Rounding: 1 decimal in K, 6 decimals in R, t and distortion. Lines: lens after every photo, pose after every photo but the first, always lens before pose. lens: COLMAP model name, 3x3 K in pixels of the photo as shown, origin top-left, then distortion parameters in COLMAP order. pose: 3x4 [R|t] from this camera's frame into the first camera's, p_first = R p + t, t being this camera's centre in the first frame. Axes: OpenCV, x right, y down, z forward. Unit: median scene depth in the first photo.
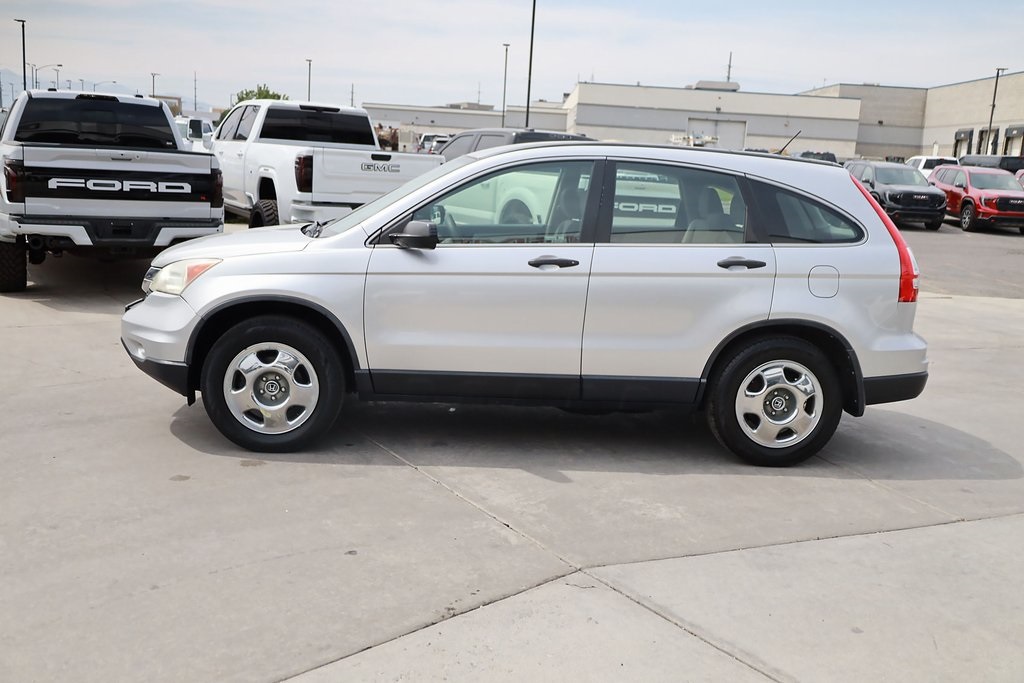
lens RADIAL K [[1011.0, 0, 502.0], [0, 1011.0, 341.2], [0, 0, 1]] dist [-0.012807, 0.026288]
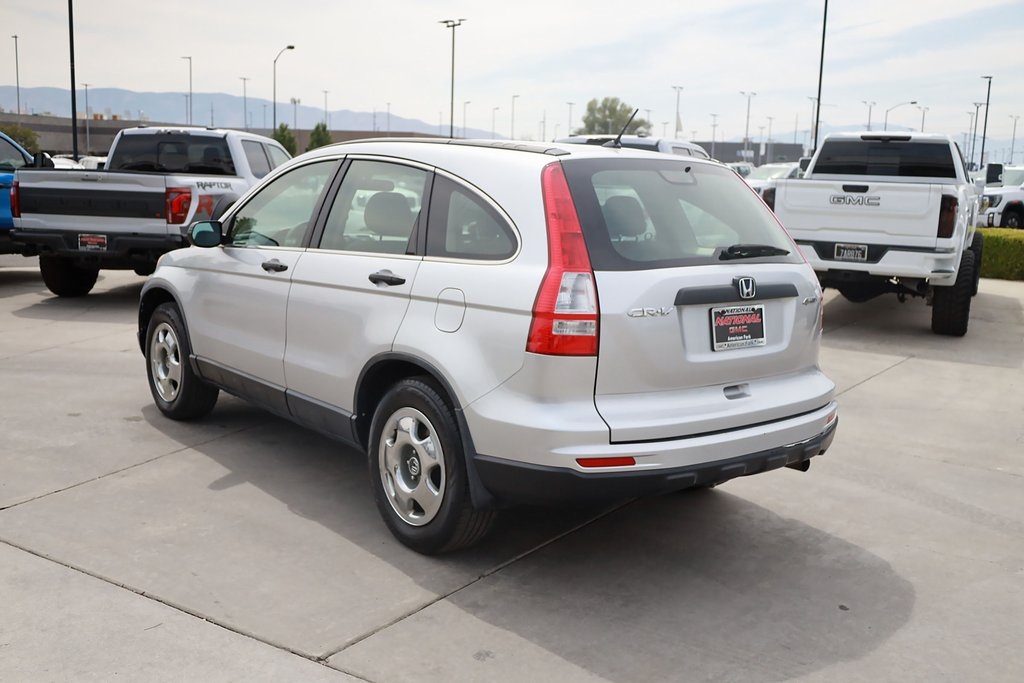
lens RADIAL K [[1011.0, 0, 502.0], [0, 1011.0, 341.2], [0, 0, 1]] dist [-0.012807, 0.026288]
pose [[0.552205, 0.097209, -0.828022, 0.925486], [-0.146831, 0.988994, 0.018186, -0.054190], [0.820677, 0.111537, 0.560401, 0.614630]]
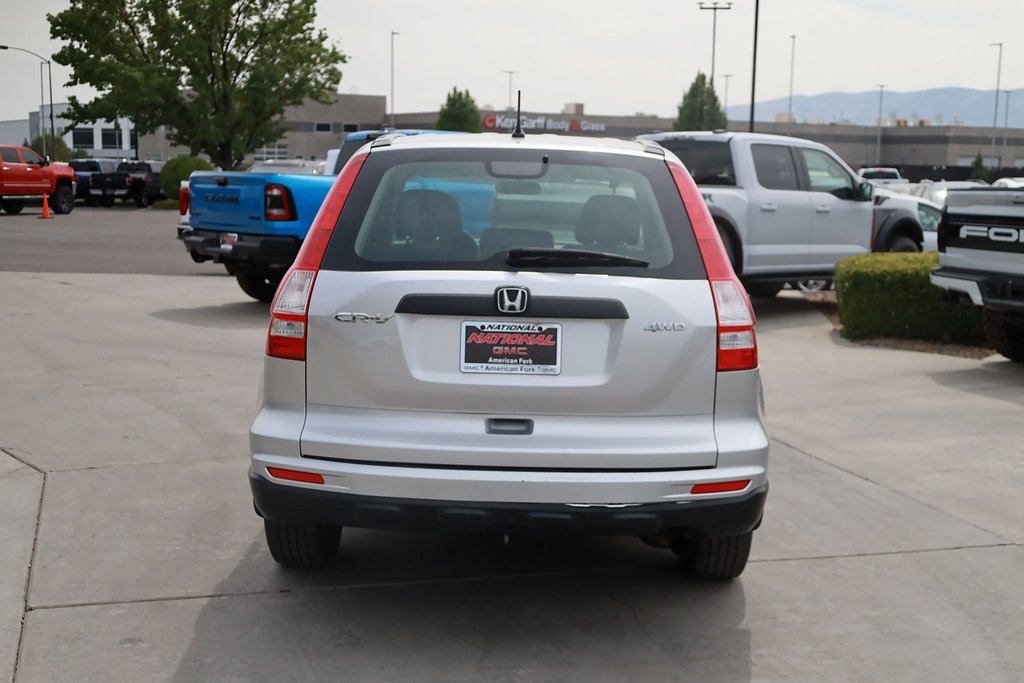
lens RADIAL K [[1267.9, 0, 512.0], [0, 1267.9, 341.5], [0, 0, 1]] dist [0.003217, 0.014736]
pose [[-0.101239, 0.075512, -0.991992, 1.156939], [-0.198358, 0.975563, 0.094505, -0.148757], [0.974887, 0.206338, -0.083787, 1.210038]]
